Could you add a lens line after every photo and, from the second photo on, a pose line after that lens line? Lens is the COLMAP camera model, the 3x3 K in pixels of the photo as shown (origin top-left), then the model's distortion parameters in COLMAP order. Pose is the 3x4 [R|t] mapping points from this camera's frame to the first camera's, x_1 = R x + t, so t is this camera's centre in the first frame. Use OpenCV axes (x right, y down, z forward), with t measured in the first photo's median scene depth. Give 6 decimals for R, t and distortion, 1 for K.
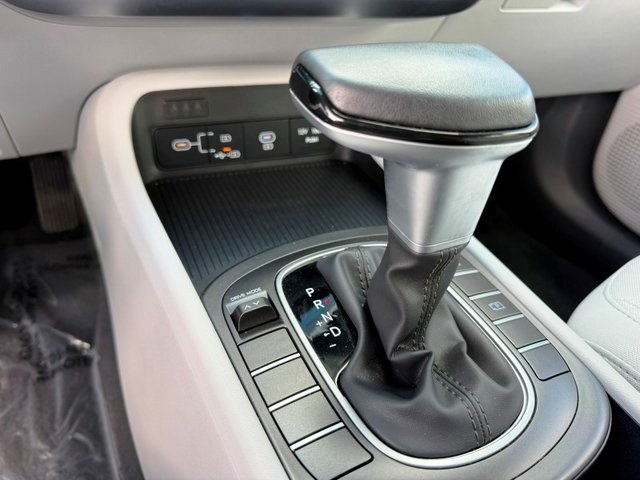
lens RADIAL K [[471.5, 0, 320.0], [0, 471.5, 240.0], [0, 0, 1]] dist [0.092037, -0.222727]
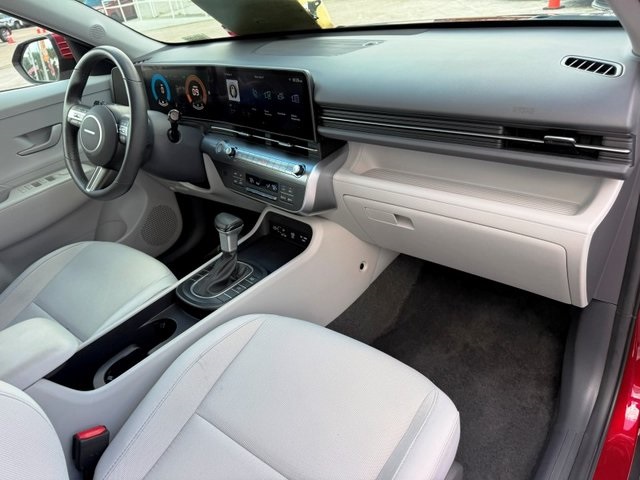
lens RADIAL K [[449.0, 0, 320.0], [0, 449.0, 240.0], [0, 0, 1]] dist [0.110240, -0.227045]
pose [[0.401089, 0.337288, -0.851683, 2.476233], [-0.409349, 0.897744, 0.162751, -0.742350], [0.819488, 0.283358, 0.498144, -0.279231]]
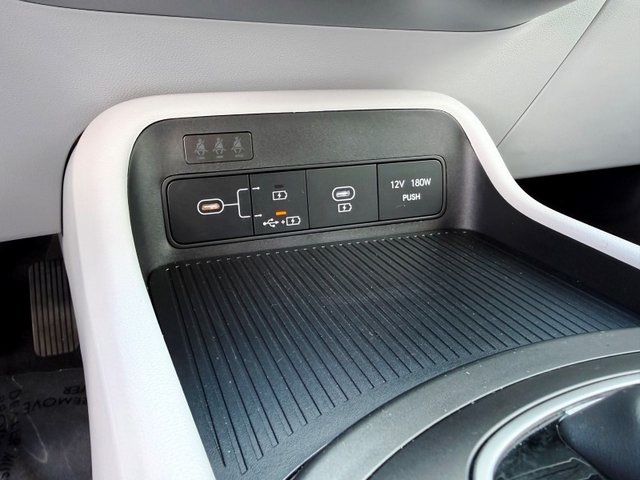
lens RADIAL K [[459.1, 0, 286.9], [0, 459.1, 241.0], [0, 0, 1]] dist [0.000915, 0.000224]
pose [[0.993386, -0.047430, -0.104569, -0.128991], [0.019671, 0.967532, -0.251983, -0.005141], [0.113125, 0.248259, 0.962066, 0.437925]]
